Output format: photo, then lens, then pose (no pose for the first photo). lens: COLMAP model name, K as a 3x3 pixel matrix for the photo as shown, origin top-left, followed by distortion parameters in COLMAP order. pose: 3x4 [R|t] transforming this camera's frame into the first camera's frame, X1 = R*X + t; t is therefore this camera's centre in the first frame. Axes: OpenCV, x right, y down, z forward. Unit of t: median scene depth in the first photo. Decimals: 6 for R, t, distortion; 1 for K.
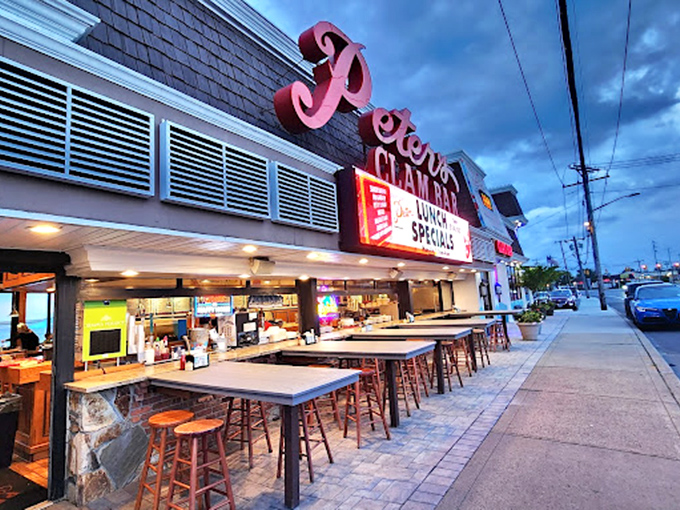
lens RADIAL K [[381.8, 0, 339.4], [0, 381.8, 253.7], [0, 0, 1]] dist [0.000518, 0.000069]
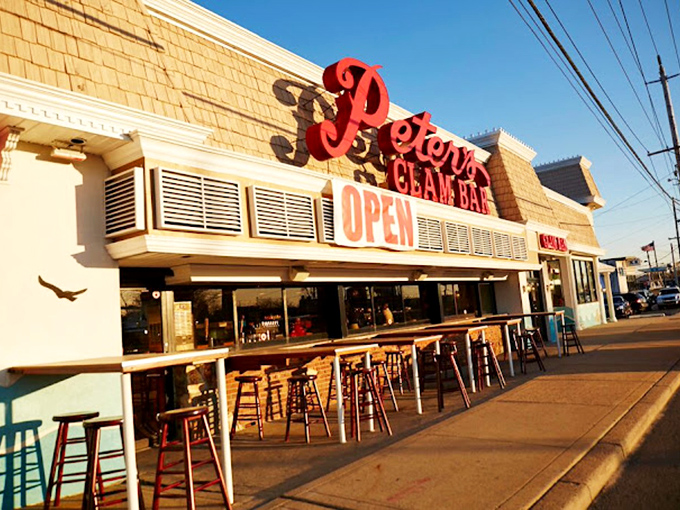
lens RADIAL K [[541.8, 0, 340.2], [0, 541.8, 254.9], [0, 0, 1]] dist [-0.000387, -0.002575]
pose [[0.999147, -0.028423, -0.029942, -0.015217], [0.028737, 0.999536, 0.010112, -0.032050], [0.029641, -0.010964, 0.999500, -0.459561]]
